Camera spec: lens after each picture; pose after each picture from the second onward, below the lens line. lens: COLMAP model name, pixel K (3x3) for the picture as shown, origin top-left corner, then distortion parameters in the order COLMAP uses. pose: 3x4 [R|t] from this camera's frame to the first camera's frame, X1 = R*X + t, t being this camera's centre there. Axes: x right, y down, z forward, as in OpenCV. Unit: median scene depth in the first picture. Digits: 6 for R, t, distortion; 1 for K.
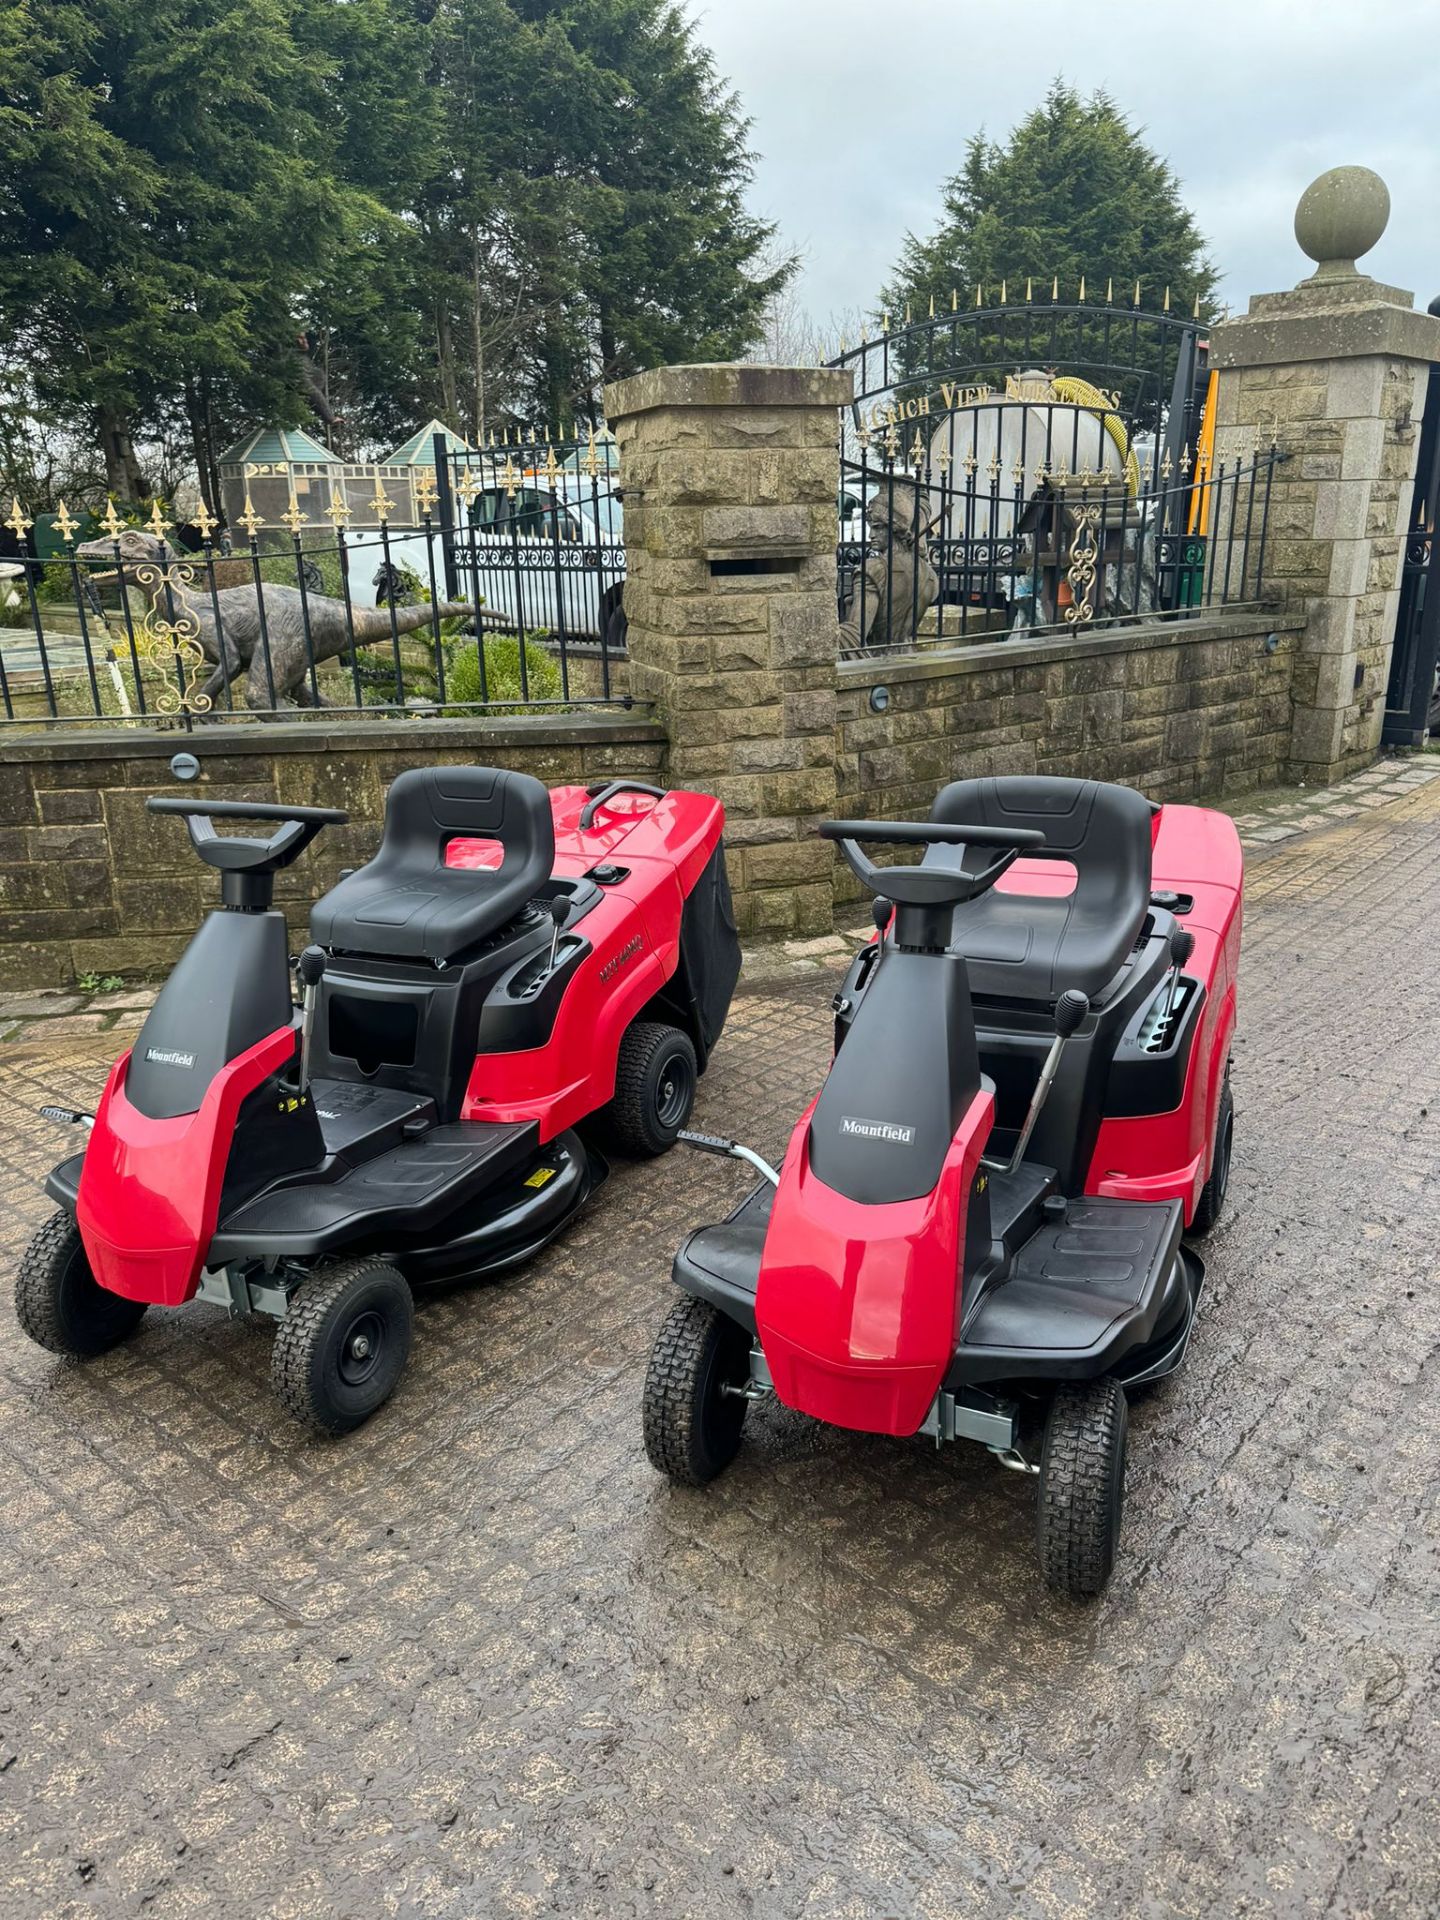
lens RADIAL K [[1303.9, 0, 725.9], [0, 1303.9, 956.8], [0, 0, 1]] dist [0.154574, -0.303875]
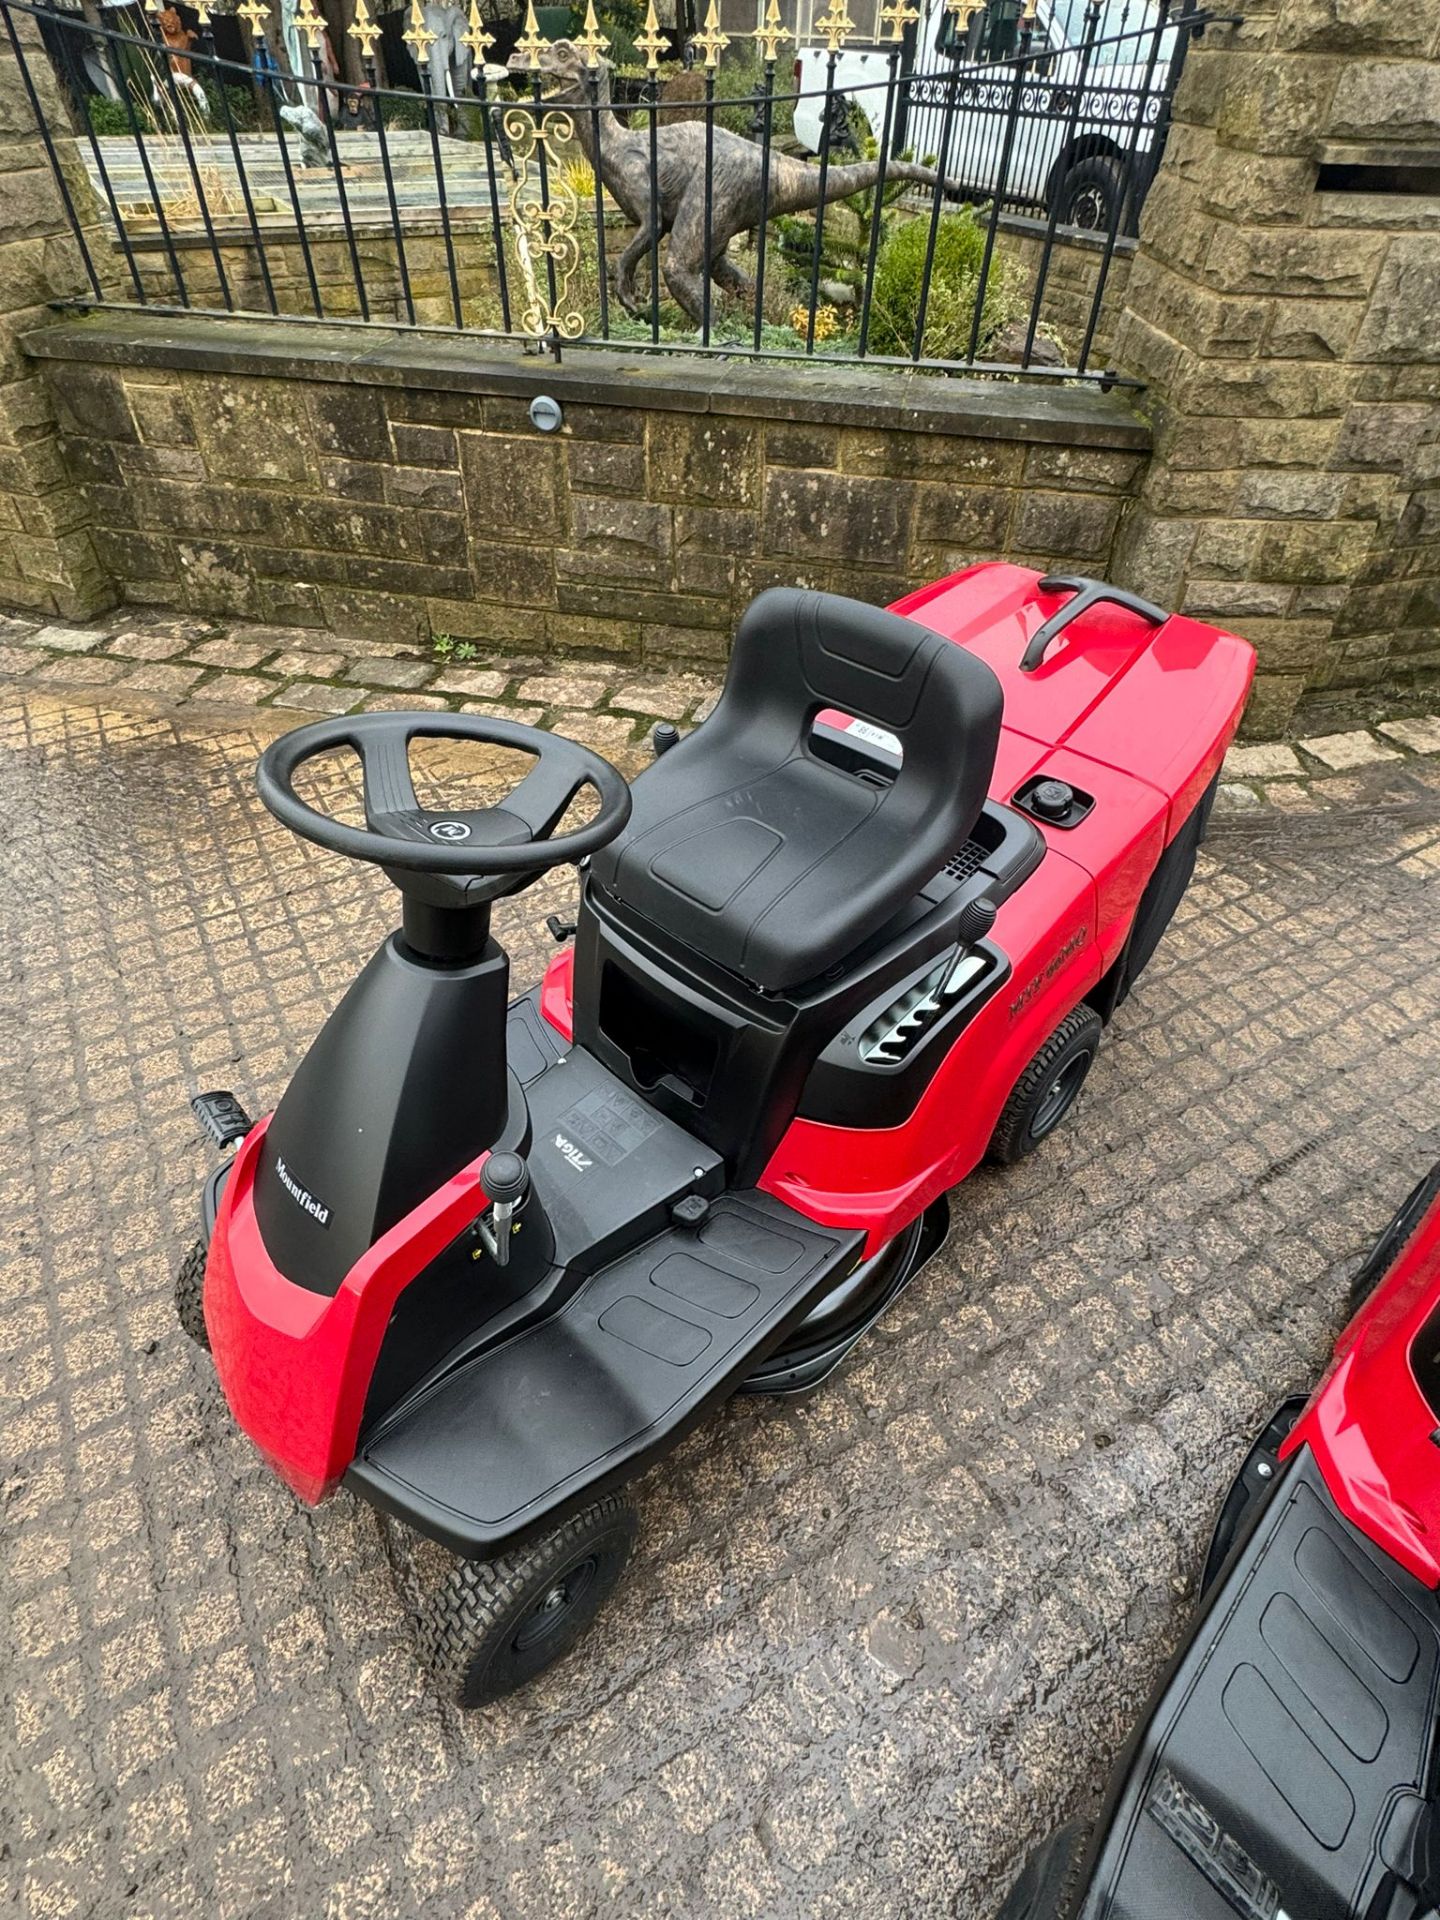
lens RADIAL K [[1020.8, 0, 716.8], [0, 1020.8, 958.6], [0, 0, 1]] dist [0.002626, -0.003655]
pose [[0.943826, 0.252144, -0.213578, -0.081839], [-0.143736, 0.895258, 0.421726, -0.120835], [0.297543, -0.367337, 0.881210, 0.336784]]
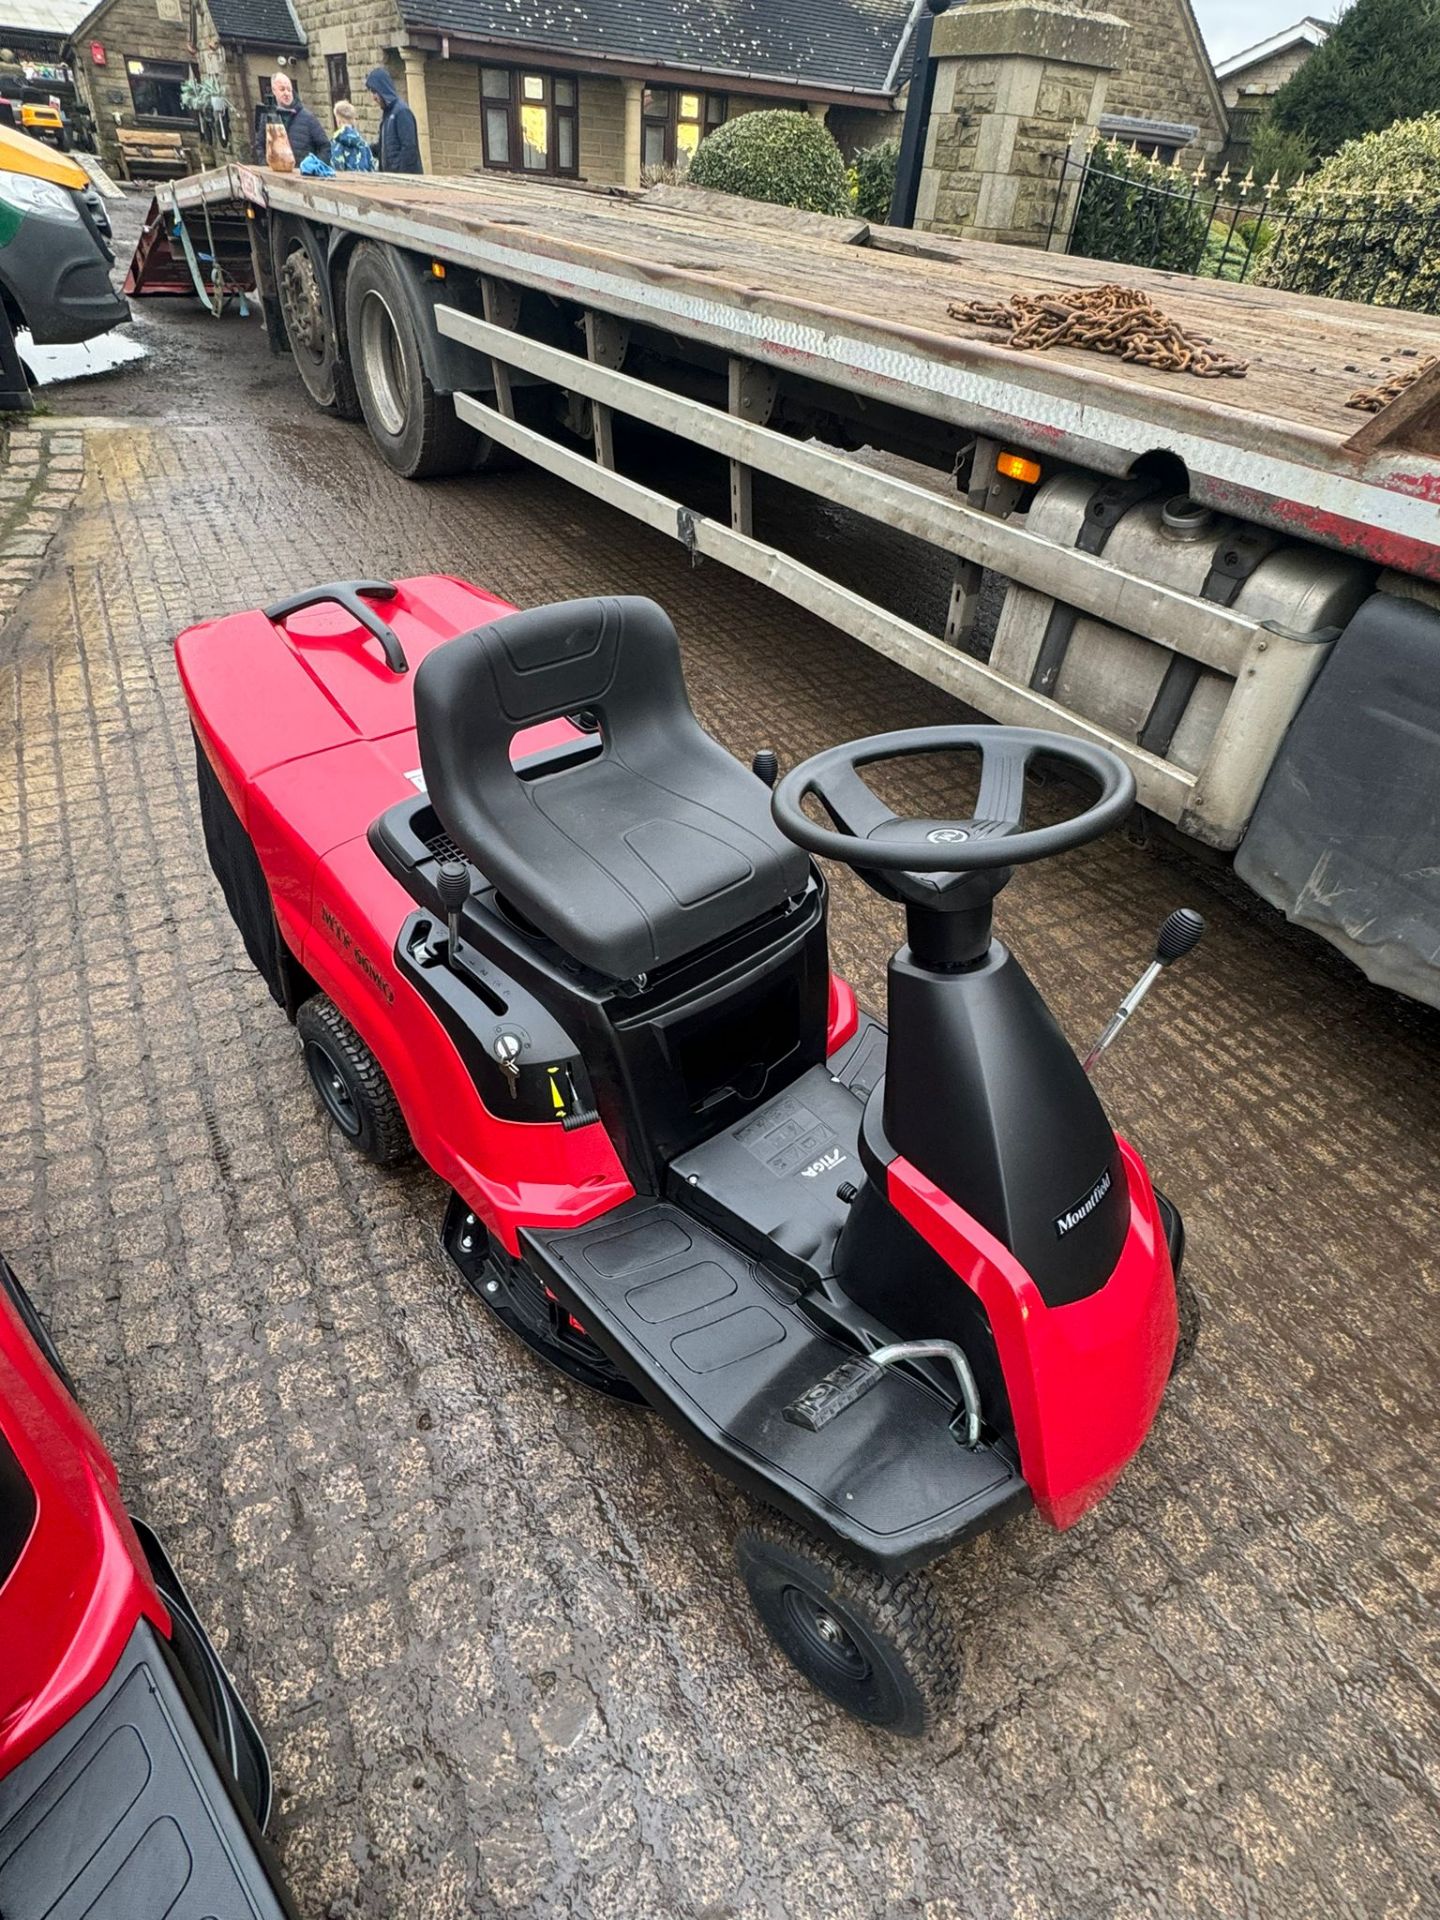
lens RADIAL K [[1020.8, 0, 716.8], [0, 1020.8, 958.6], [0, 0, 1]] dist [0.002626, -0.003655]
pose [[0.352793, -0.535704, 0.767176, -0.133527], [0.219274, 0.844395, 0.488790, -0.124554], [-0.909646, -0.004220, 0.415363, 0.387004]]
